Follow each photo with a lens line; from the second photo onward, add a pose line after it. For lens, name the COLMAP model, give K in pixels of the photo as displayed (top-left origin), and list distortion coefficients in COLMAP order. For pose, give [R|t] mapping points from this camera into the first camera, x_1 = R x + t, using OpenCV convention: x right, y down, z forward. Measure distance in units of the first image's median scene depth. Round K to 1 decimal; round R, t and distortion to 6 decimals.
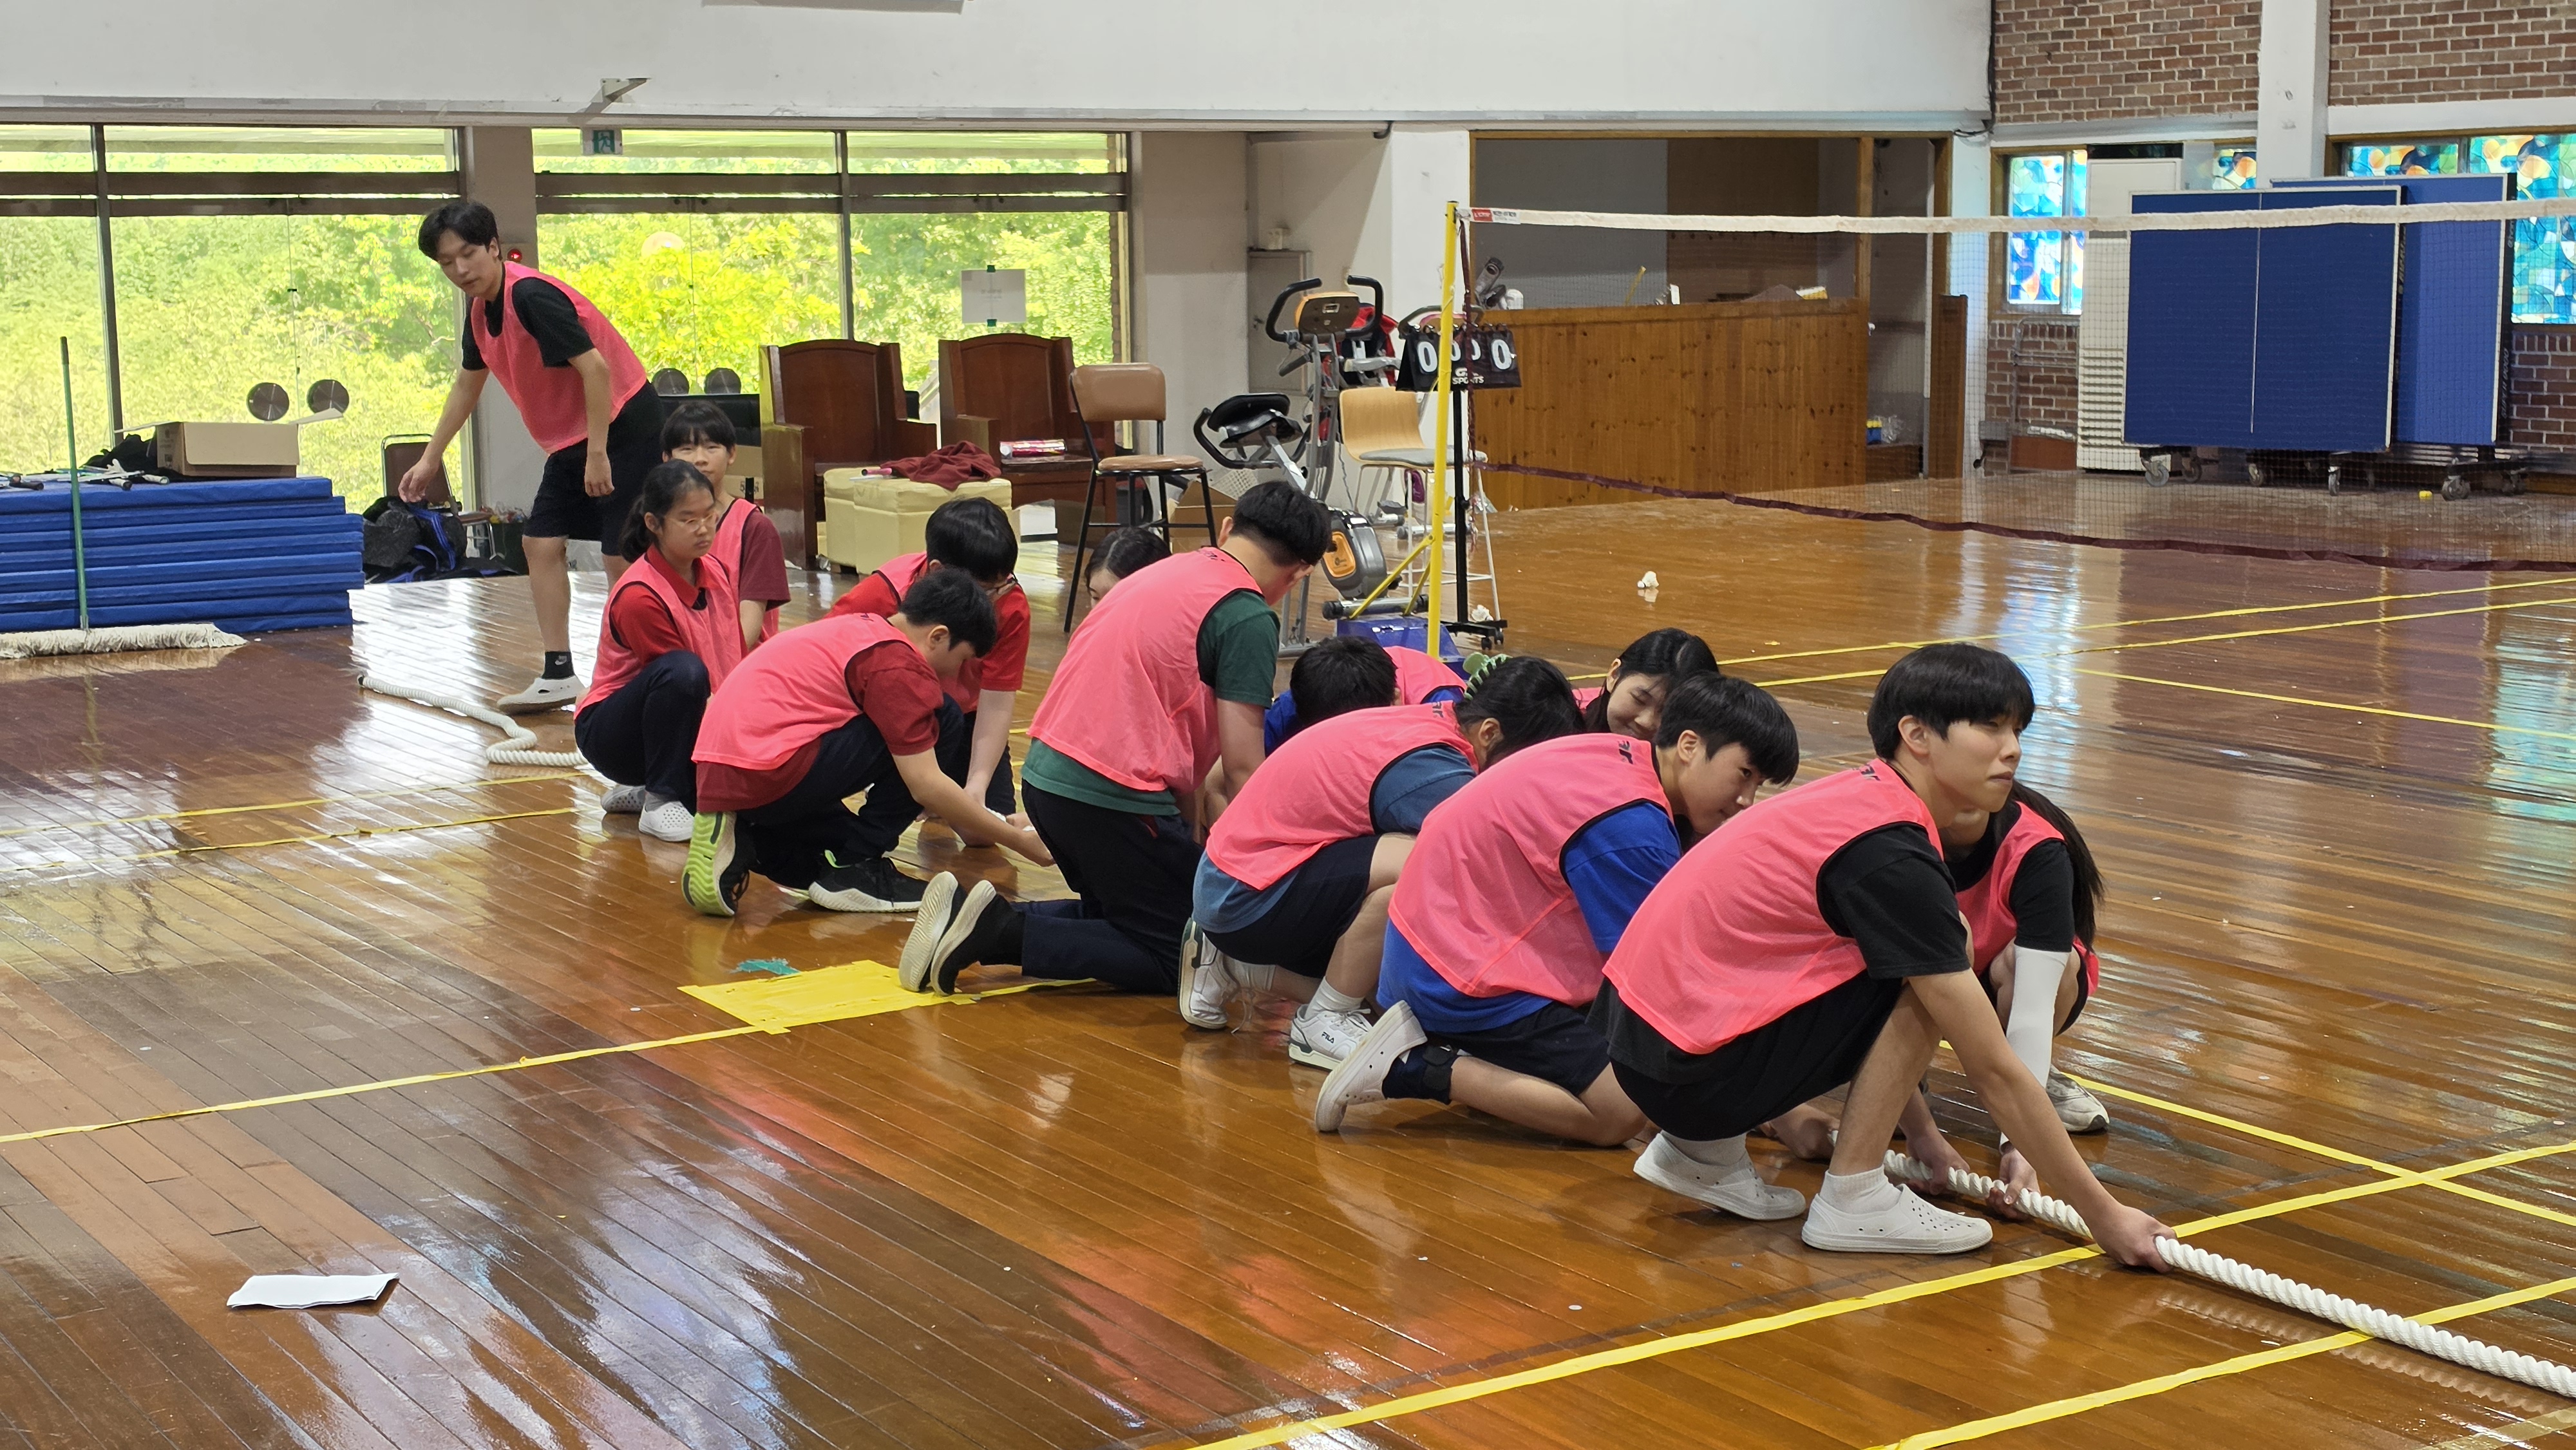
lens RADIAL K [[3676.1, 0, 1286.0], [0, 3676.1, 706.3], [0, 0, 1]] dist [0.191880, 0.000000]
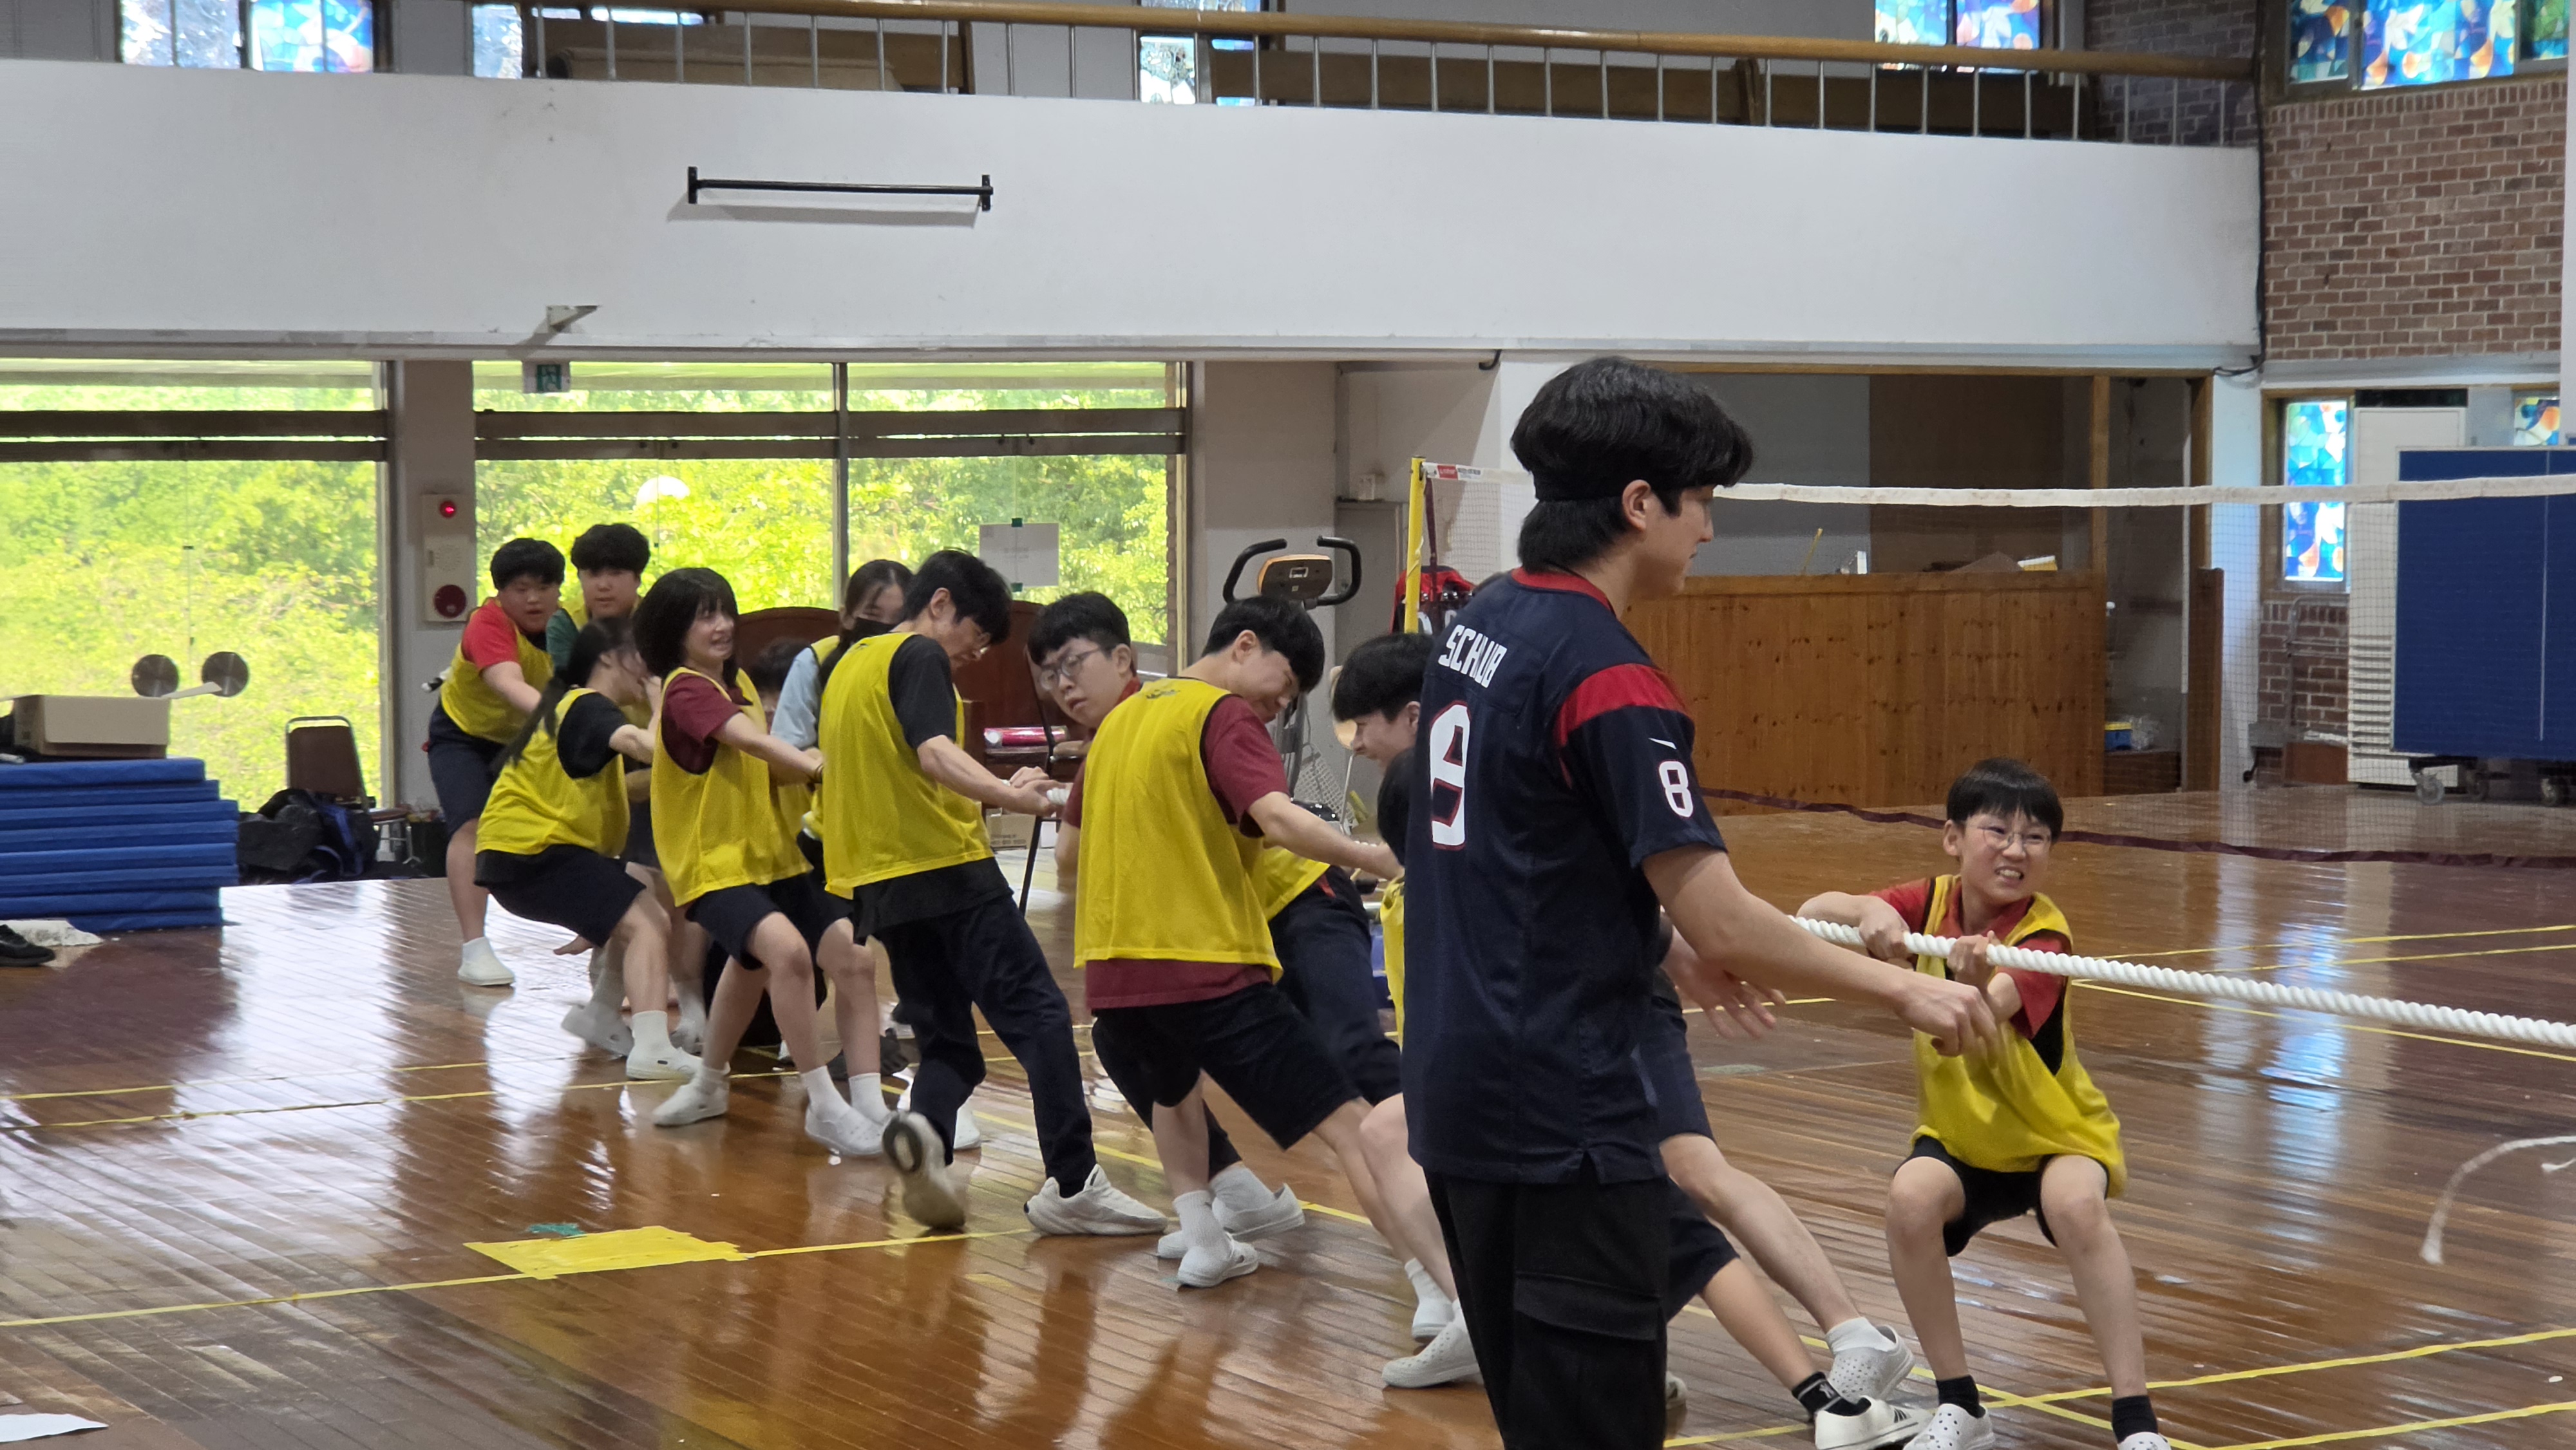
lens RADIAL K [[5192.5, 0, 1285.2], [0, 5192.5, 731.2], [0, 0, 1]] dist [0.137362, 0.000000]
pose [[0.997810, 0.011234, -0.065179, 0.055608], [-0.016209, 0.996953, -0.076304, 0.015538], [0.064123, 0.077193, 0.994952, -0.150960]]
